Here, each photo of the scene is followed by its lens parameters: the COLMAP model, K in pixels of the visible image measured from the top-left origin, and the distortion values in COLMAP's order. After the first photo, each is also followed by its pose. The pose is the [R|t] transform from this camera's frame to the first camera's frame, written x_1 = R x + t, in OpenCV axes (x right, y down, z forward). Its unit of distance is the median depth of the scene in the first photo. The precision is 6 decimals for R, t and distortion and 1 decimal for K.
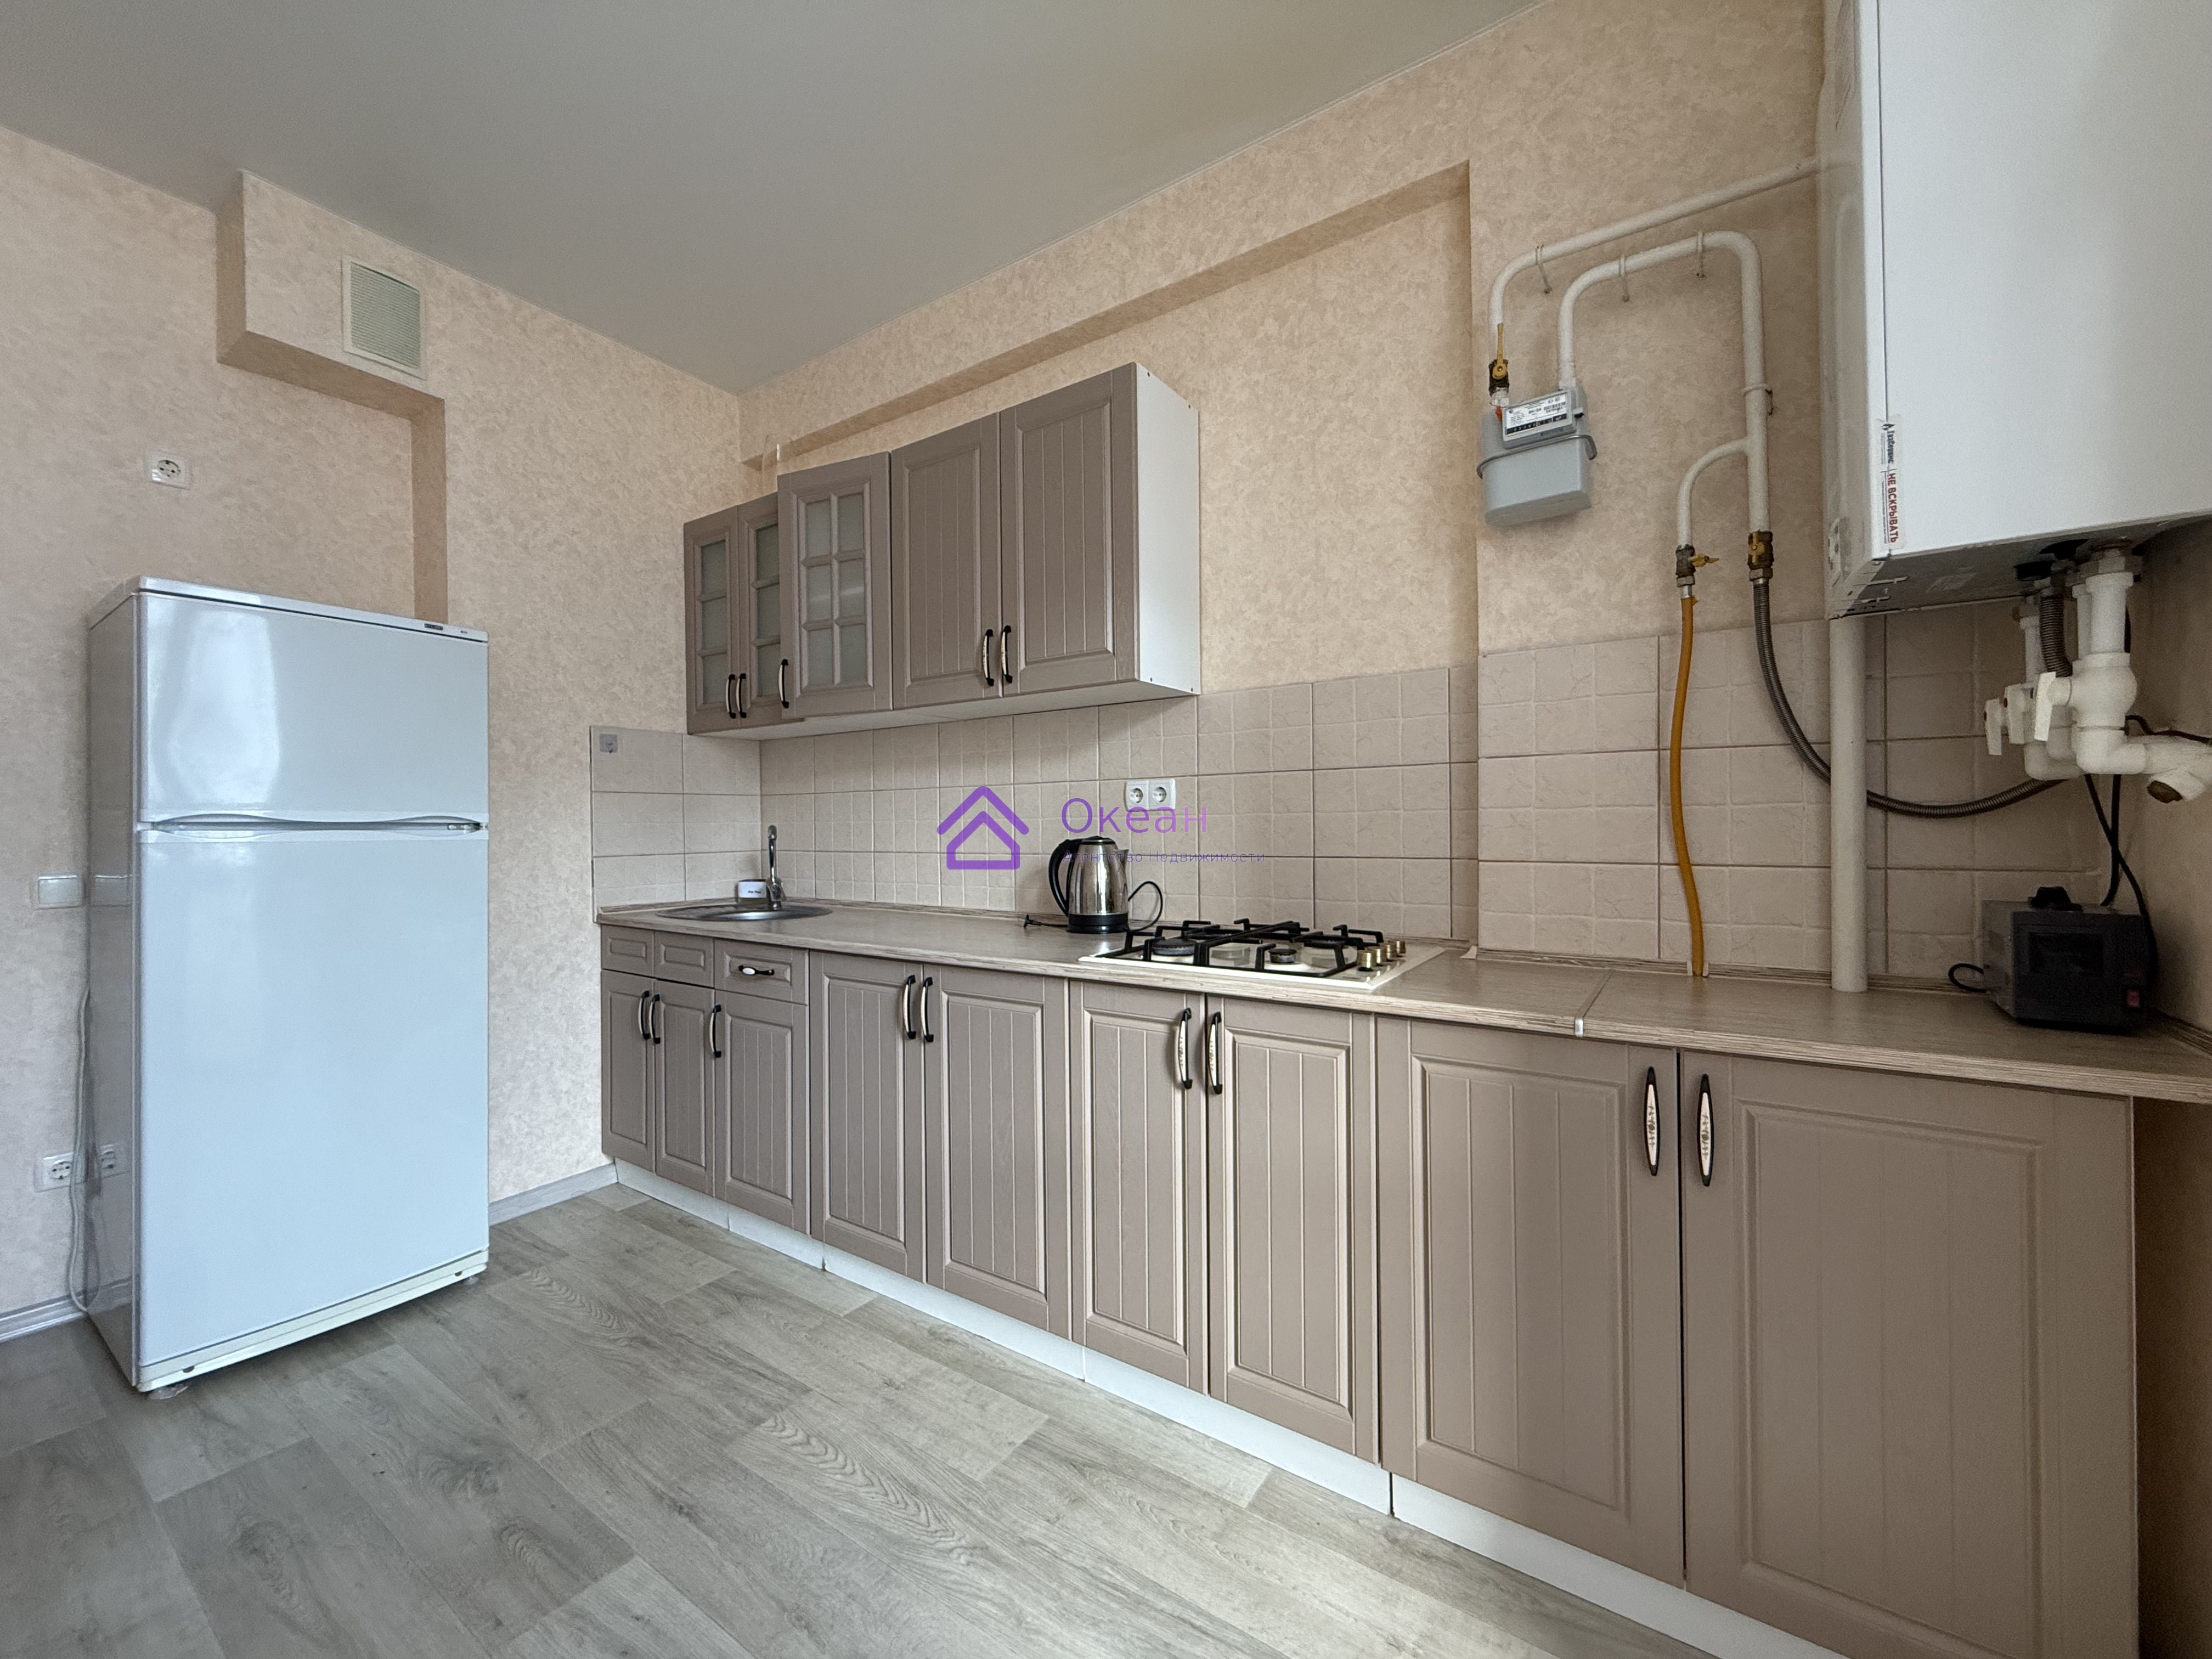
lens RADIAL K [[876.4, 0, 1110.3], [0, 876.4, 827.6], [0, 0, 1]] dist [0.001367, 0.000082]
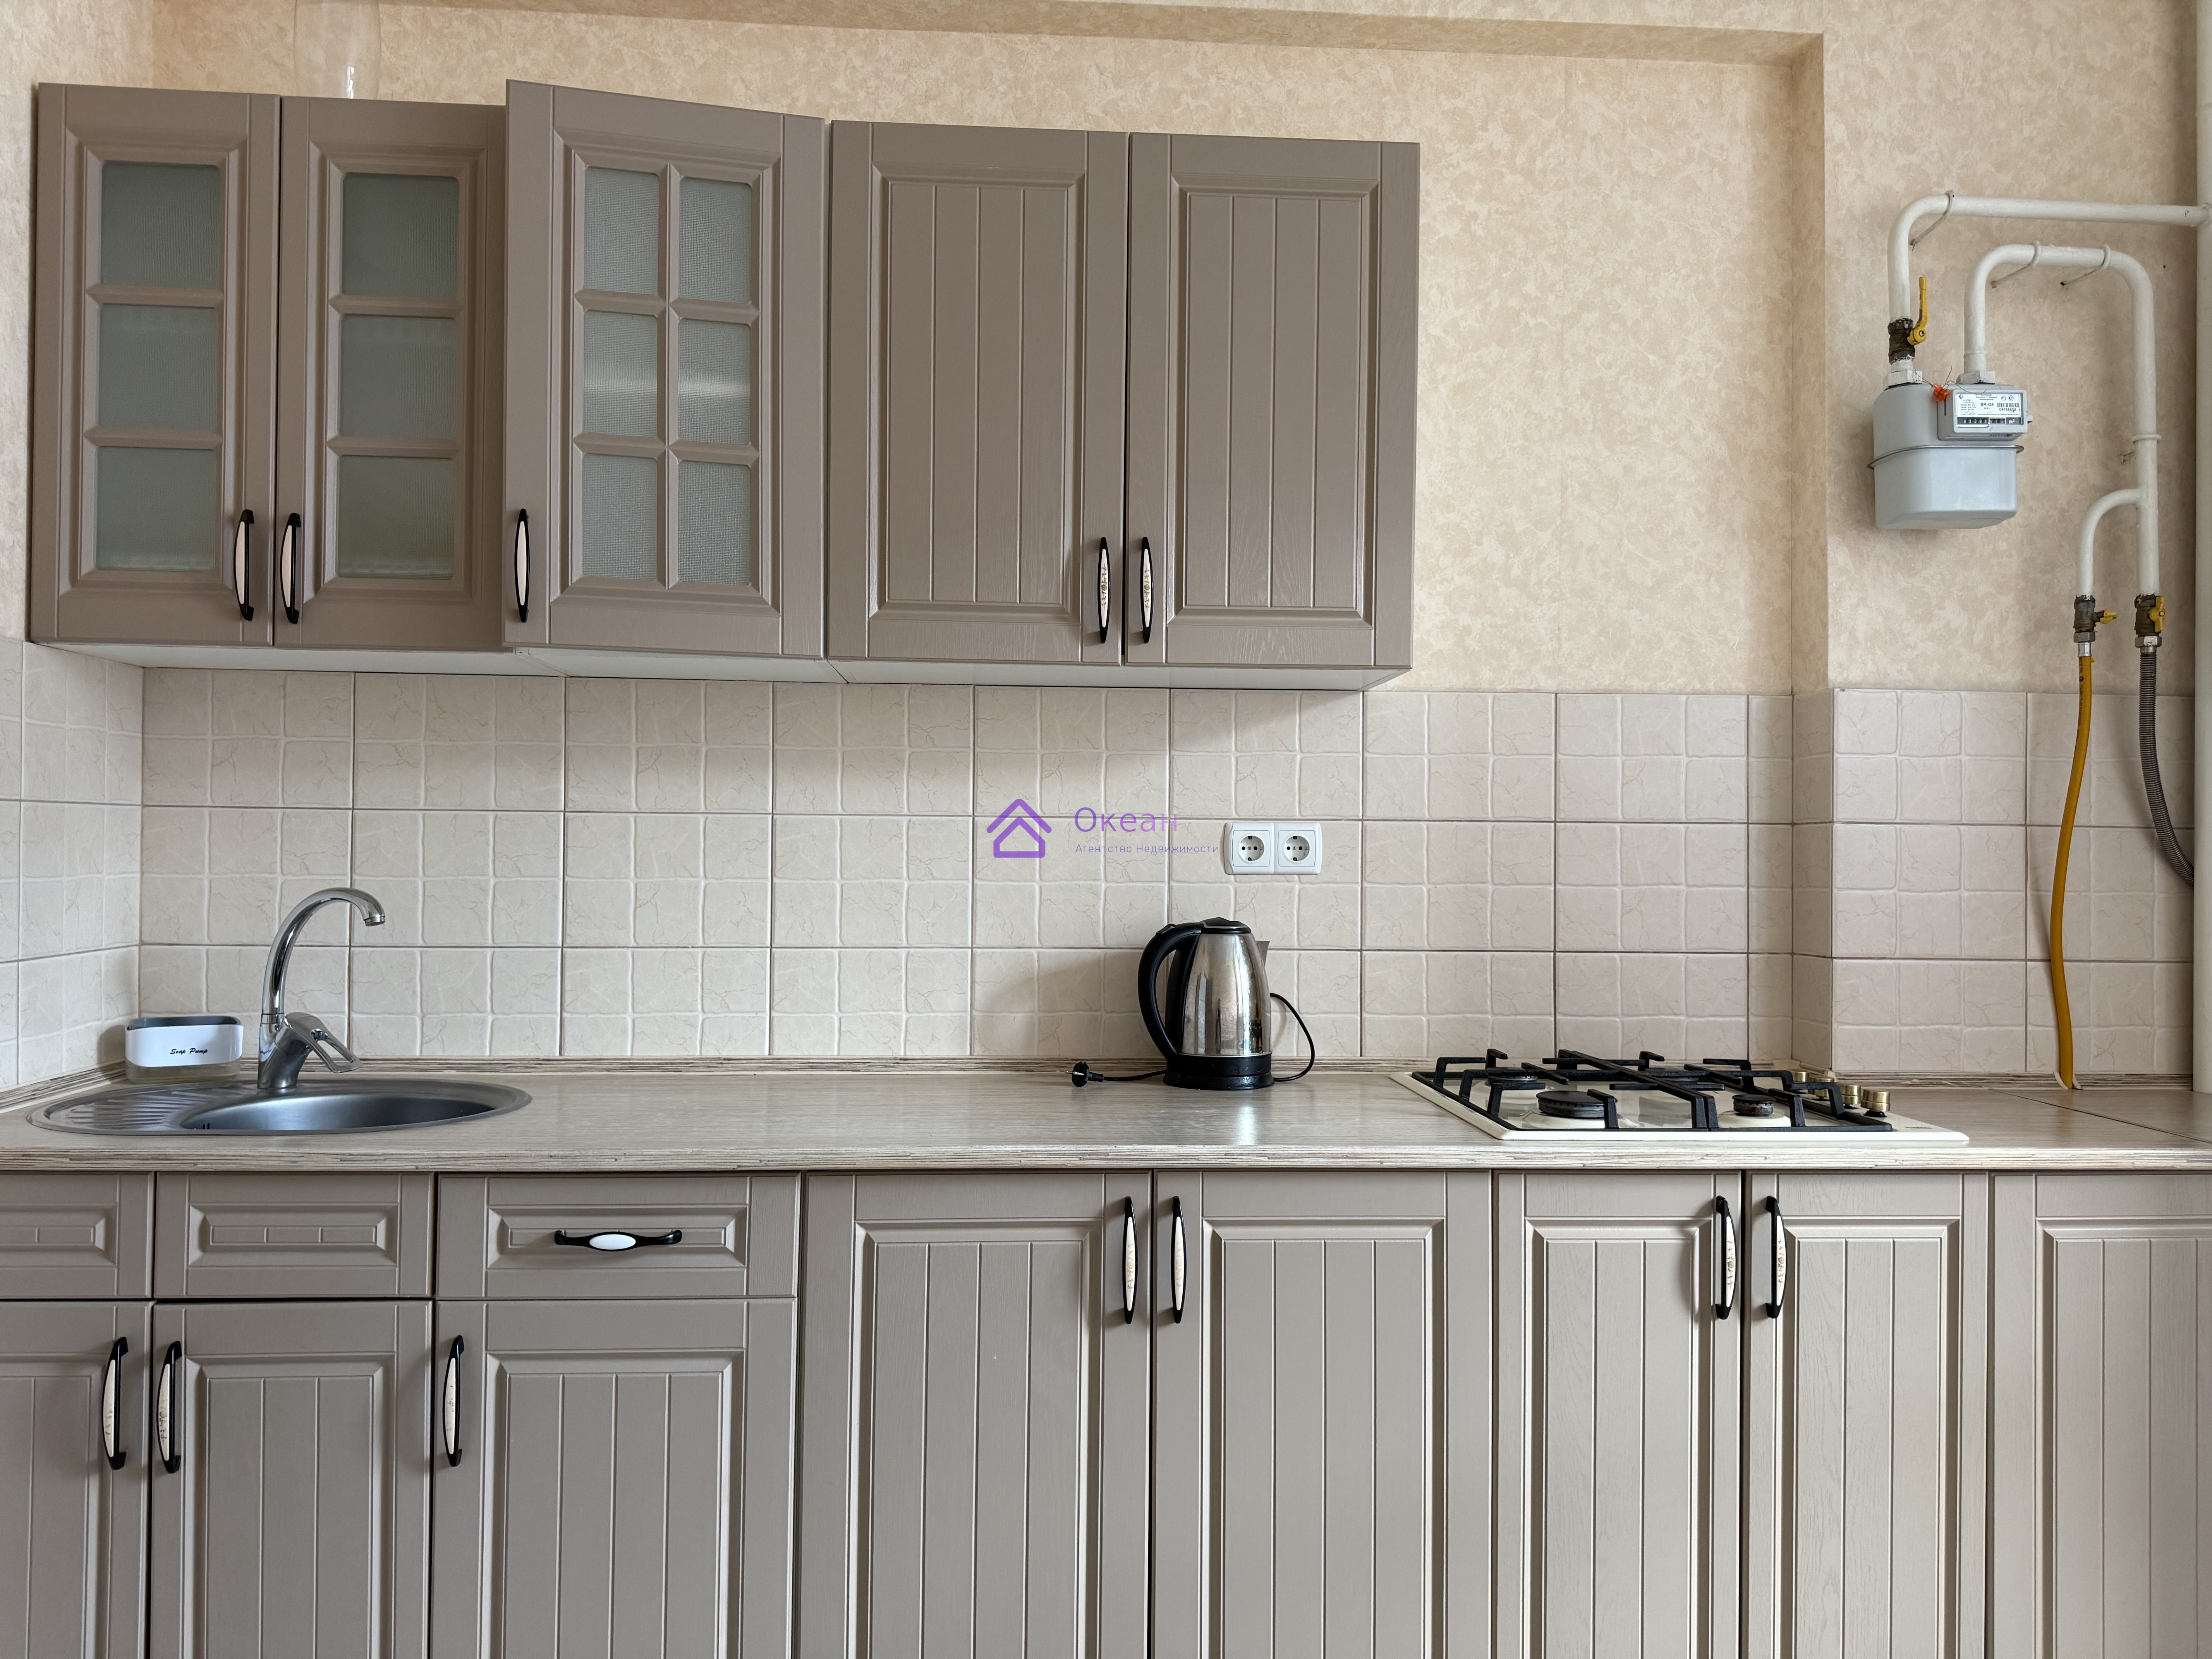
lens RADIAL K [[1557.1, 0, 1111.3], [0, 1557.1, 835.2], [0, 0, 1]] dist [0.037132, -0.044604]
pose [[0.786292, 0.023123, 0.617422, -0.835454], [-0.017188, 0.999731, -0.015552, -0.033311], [-0.617615, 0.001616, 0.786479, 0.291321]]
